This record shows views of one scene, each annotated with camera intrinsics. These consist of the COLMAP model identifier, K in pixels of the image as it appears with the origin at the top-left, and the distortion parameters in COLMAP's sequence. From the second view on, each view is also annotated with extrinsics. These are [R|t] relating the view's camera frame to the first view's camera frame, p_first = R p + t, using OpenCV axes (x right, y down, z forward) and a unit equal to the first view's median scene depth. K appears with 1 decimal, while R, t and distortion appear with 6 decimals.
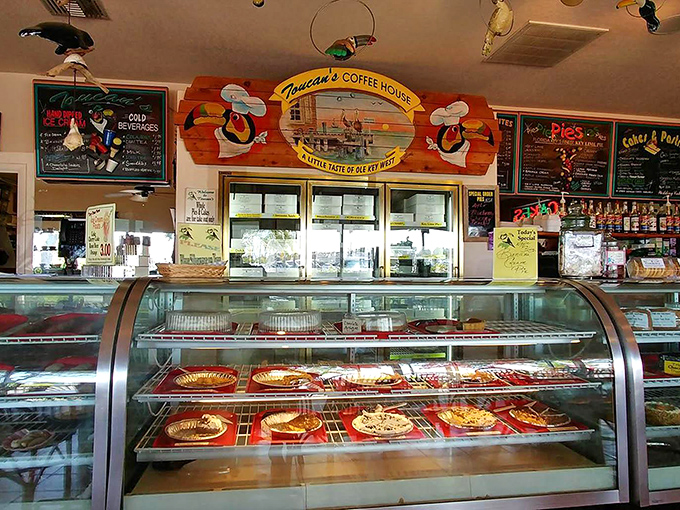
lens RADIAL K [[472.7, 0, 338.7], [0, 472.7, 260.4], [0, 0, 1]] dist [-0.043301, 0.015498]
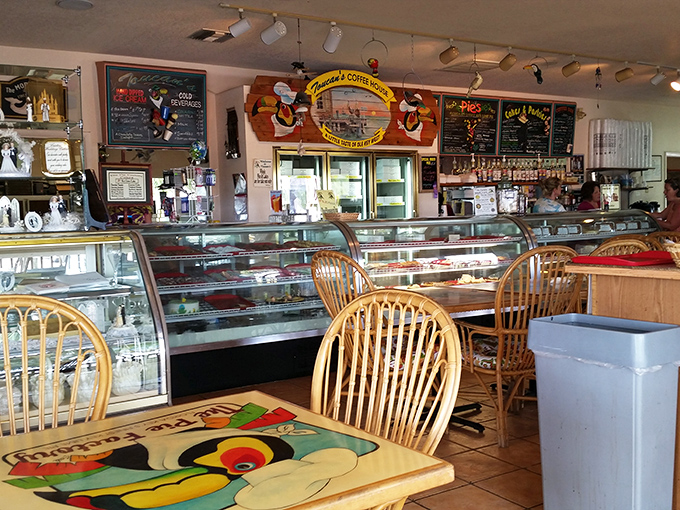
lens RADIAL K [[722.0, 0, 340.4], [0, 722.0, 254.7], [0, 0, 1]] dist [0.030513, 0.000000]
pose [[0.917816, -0.051174, 0.393695, -0.870496], [0.018251, 0.996048, 0.086921, -0.049592], [-0.396587, -0.072592, 0.915122, -0.984356]]
